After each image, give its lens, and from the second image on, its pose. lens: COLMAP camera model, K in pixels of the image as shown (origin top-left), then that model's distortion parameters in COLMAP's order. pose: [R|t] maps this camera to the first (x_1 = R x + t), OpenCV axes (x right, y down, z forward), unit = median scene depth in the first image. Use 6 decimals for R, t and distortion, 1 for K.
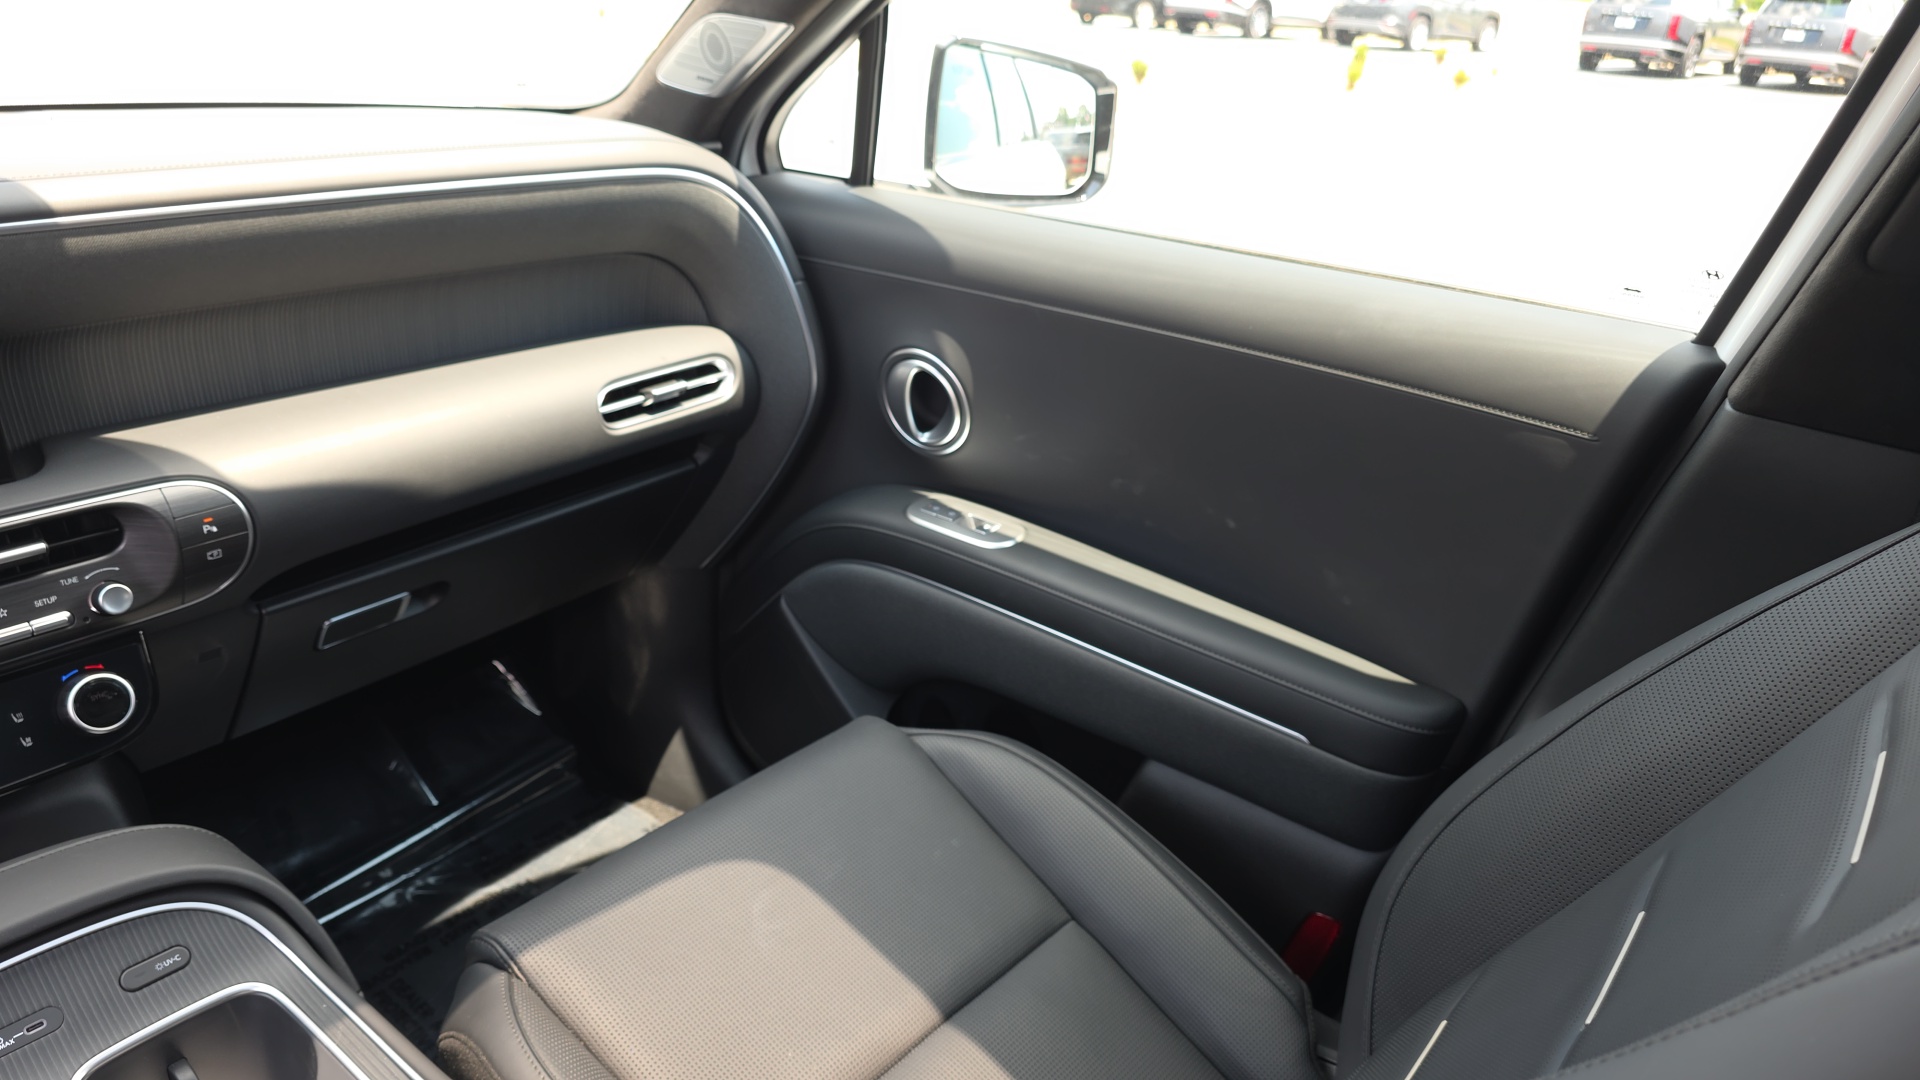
lens RADIAL K [[1291.2, 0, 923.9], [0, 1291.2, 527.1], [0, 0, 1]] dist [0.063033, -0.064860]
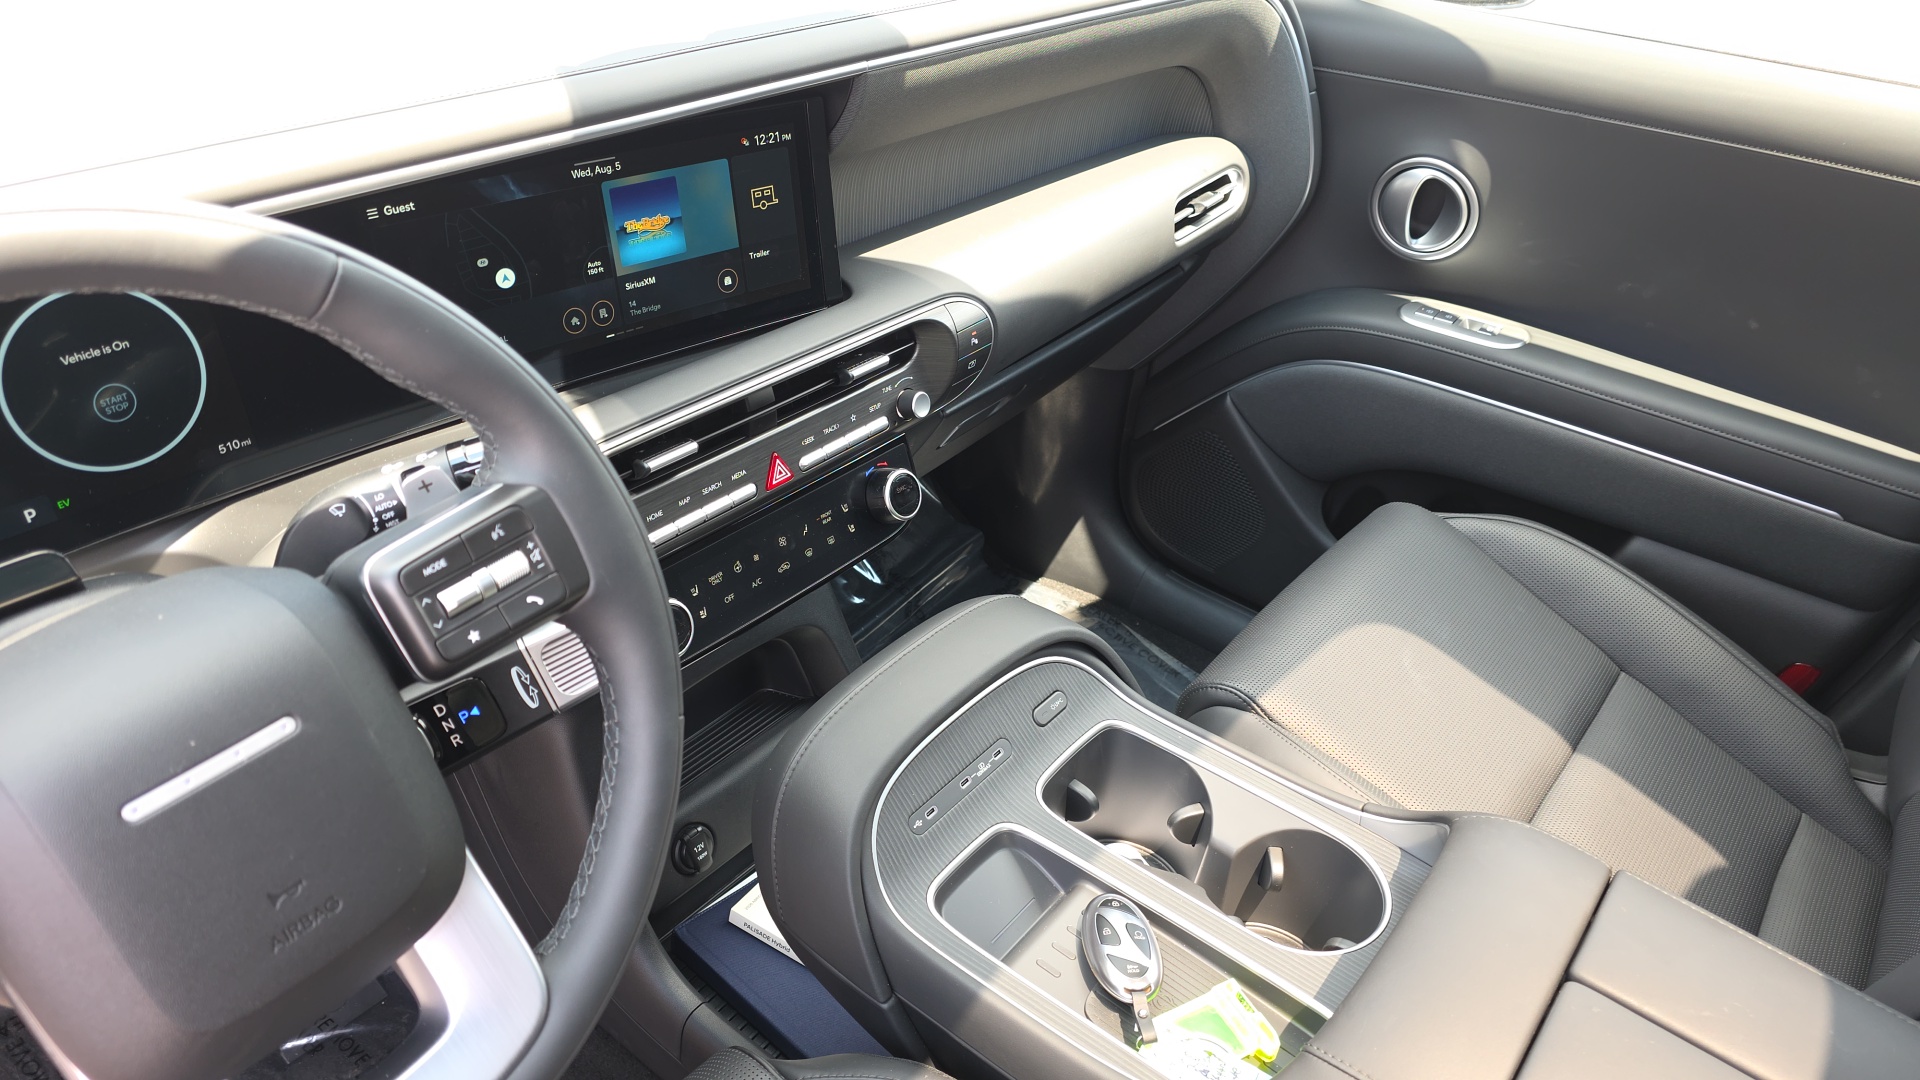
lens RADIAL K [[1263.2, 0, 998.3], [0, 1263.2, 574.6], [0, 0, 1]] dist [0.041860, -0.002762]
pose [[0.999404, -0.011446, 0.032554, -0.422009], [0.004734, 0.979944, 0.199217, -0.013887], [-0.034182, -0.198945, 0.979414, -0.082573]]
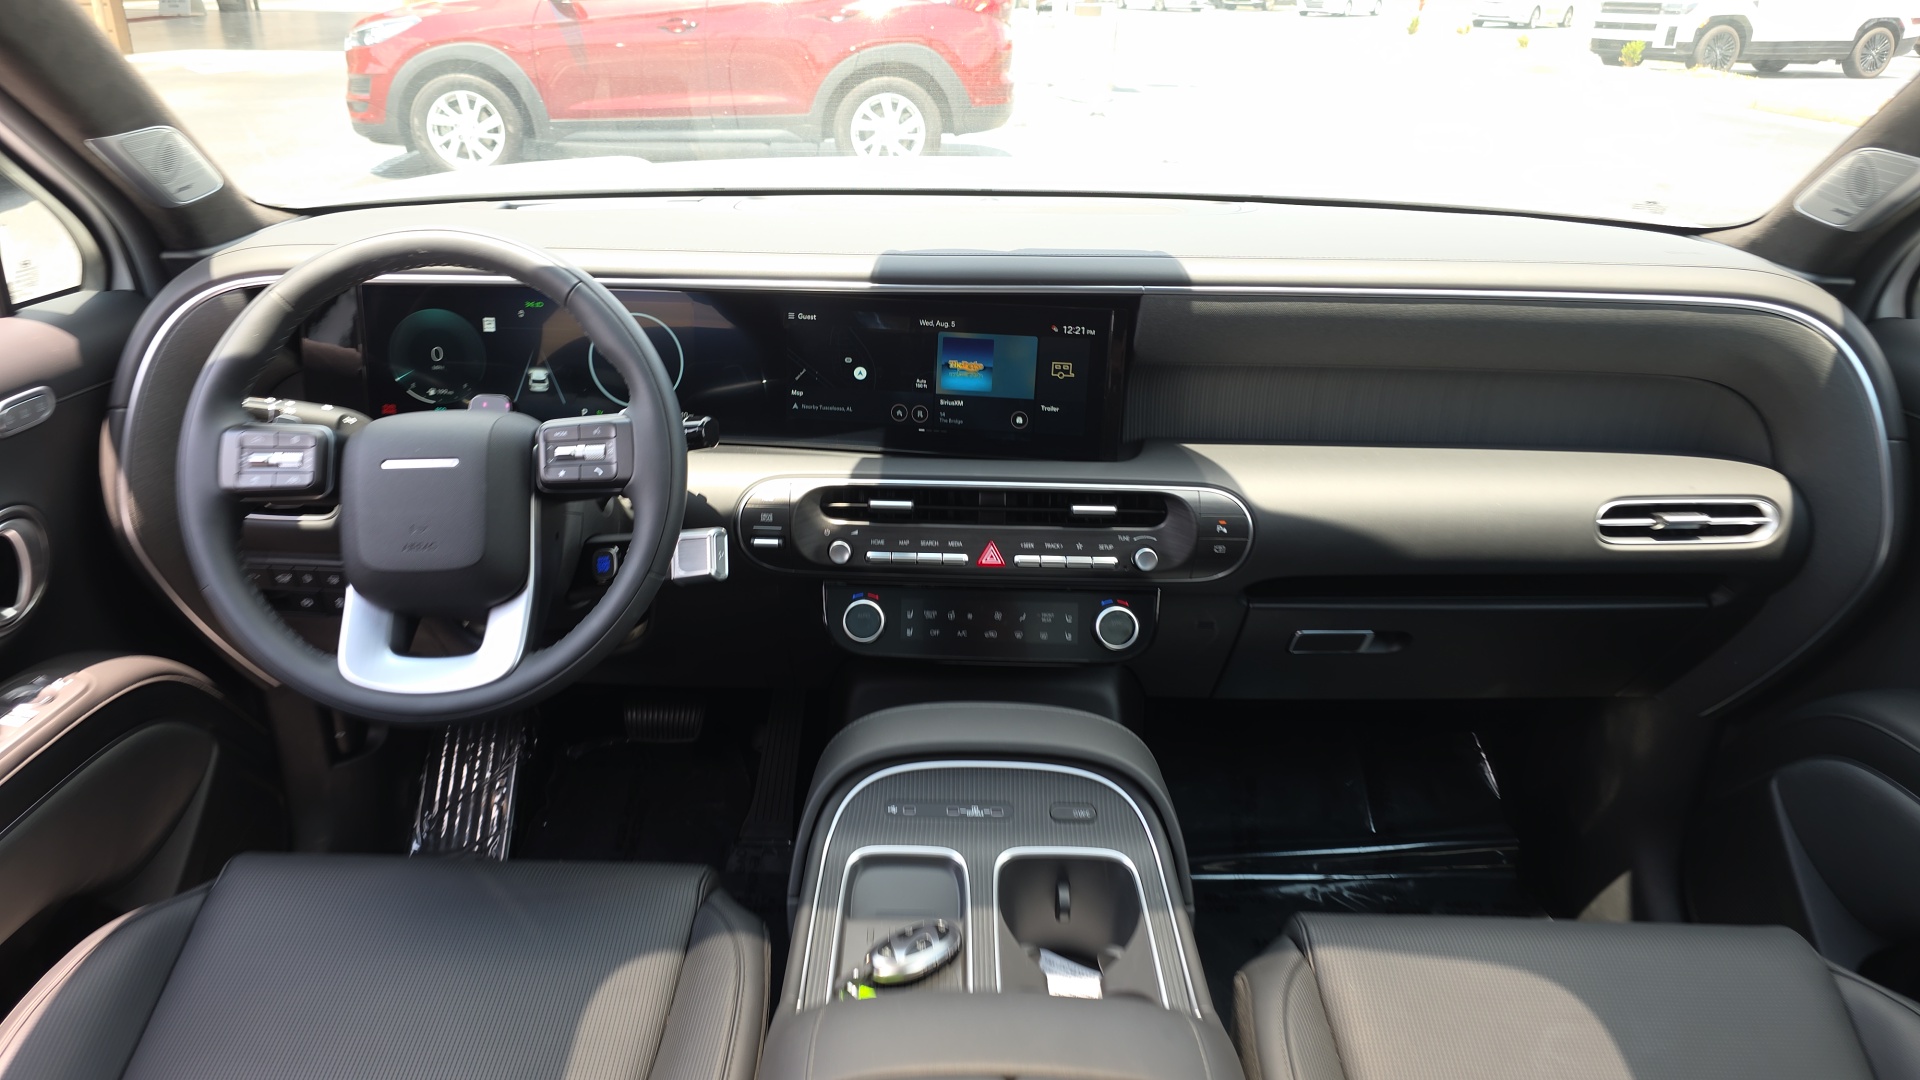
lens RADIAL K [[1213.7, 0, 903.1], [0, 1213.7, 548.0], [0, 0, 1]] dist [0.024739, -0.050227]
pose [[0.619949, 0.267441, -0.737658, 0.118815], [-0.289179, 0.951820, 0.102052, -0.009569], [0.729410, 0.150048, 0.667418, -0.030695]]
